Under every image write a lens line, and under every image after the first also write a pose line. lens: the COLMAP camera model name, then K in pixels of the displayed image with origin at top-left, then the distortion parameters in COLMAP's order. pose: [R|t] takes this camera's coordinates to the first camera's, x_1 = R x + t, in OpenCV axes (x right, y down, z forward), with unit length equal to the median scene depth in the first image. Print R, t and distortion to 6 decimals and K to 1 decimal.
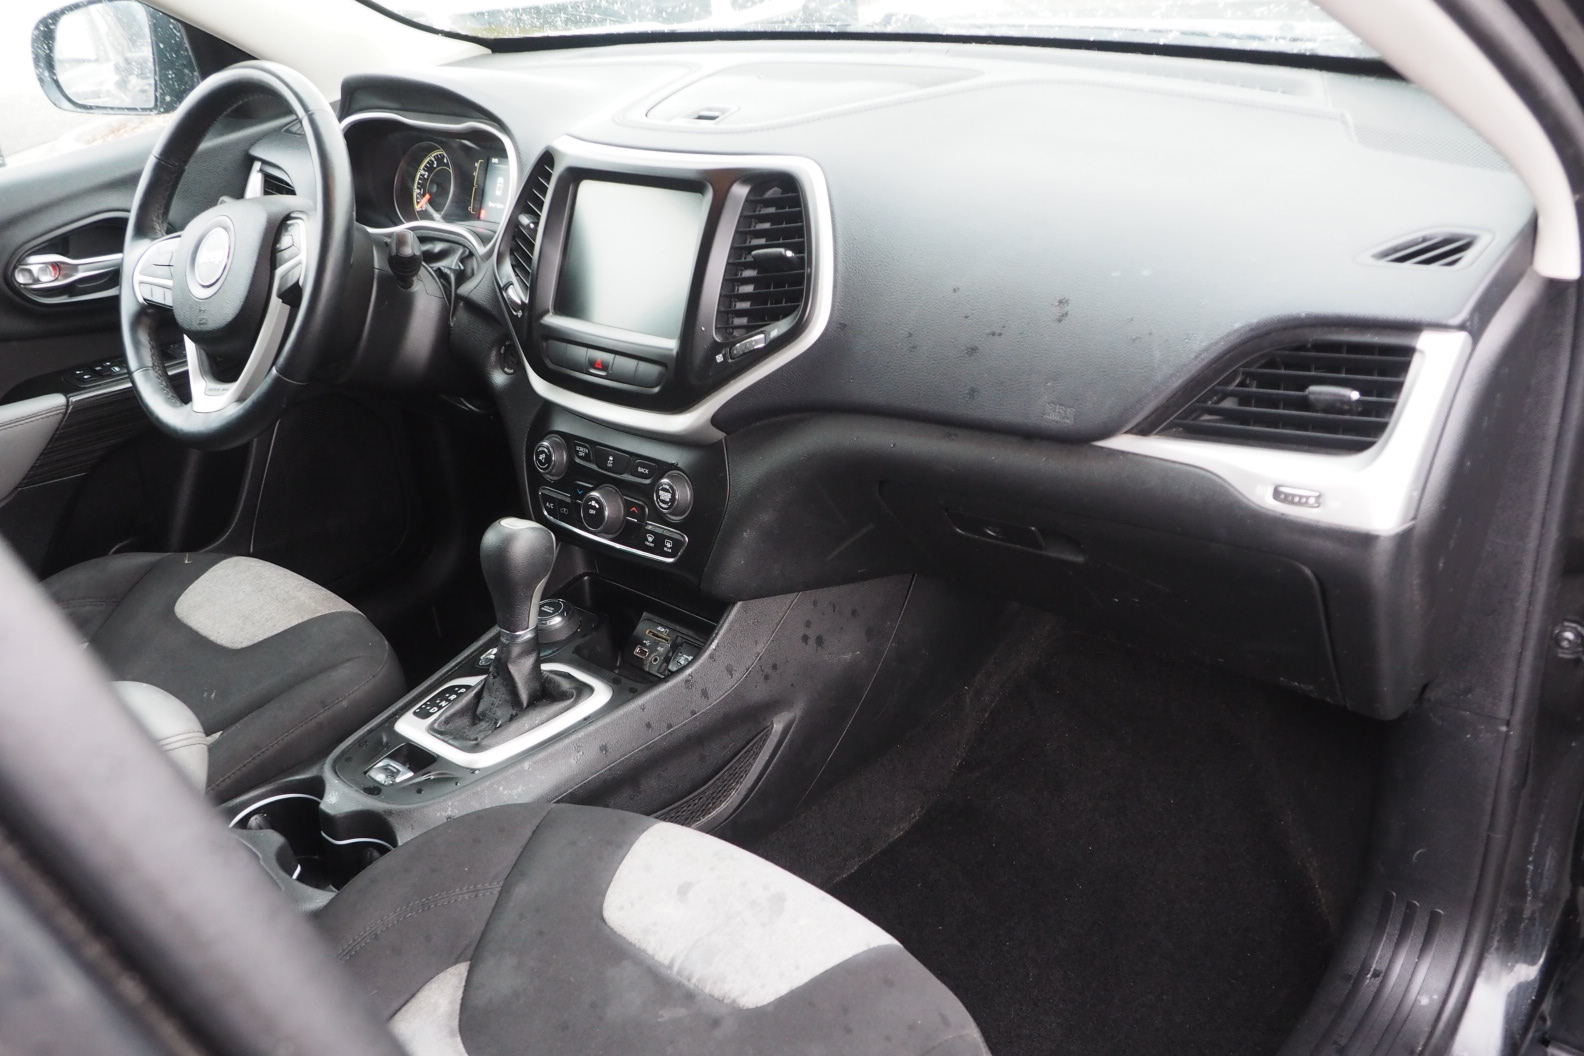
lens RADIAL K [[1385.6, 0, 792.0], [0, 1385.6, 528.0], [0, 0, 1]] dist [0.002518, 0.002853]
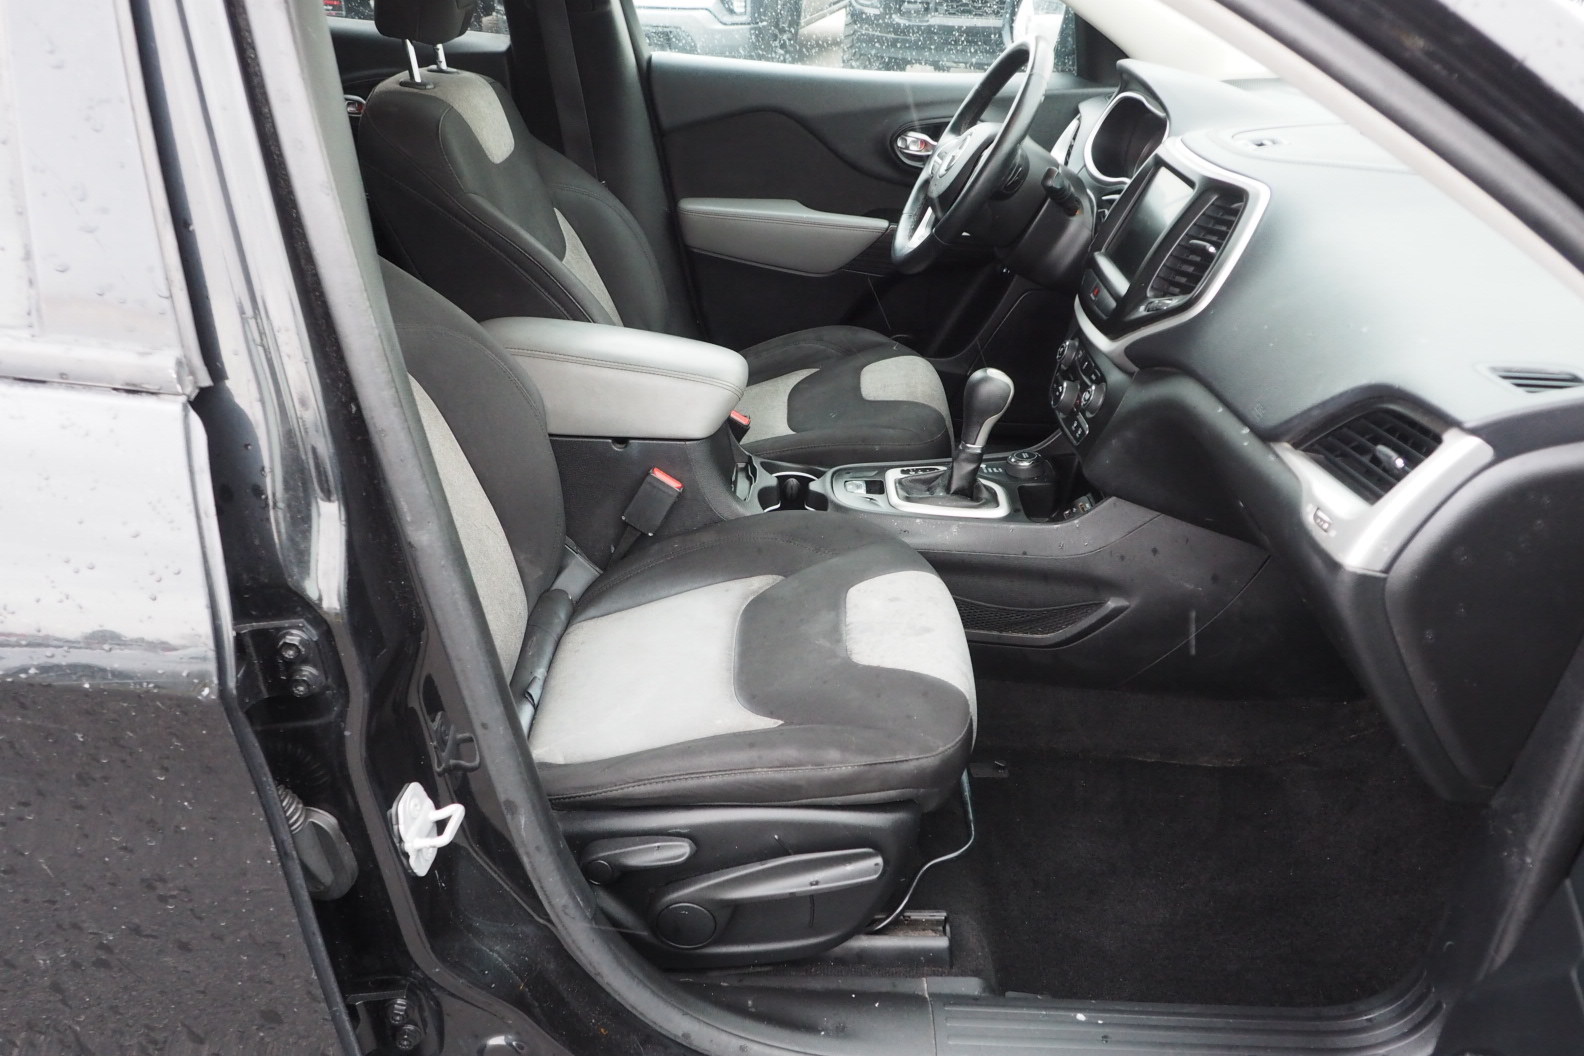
lens RADIAL K [[1249.3, 0, 792.0], [0, 1249.3, 528.0], [0, 0, 1]] dist [-0.005711, -0.005360]
pose [[0.646841, 0.443952, -0.620083, 0.541948], [-0.421792, 0.885671, 0.194108, -0.024005], [0.635364, 0.135988, 0.760144, -0.104122]]
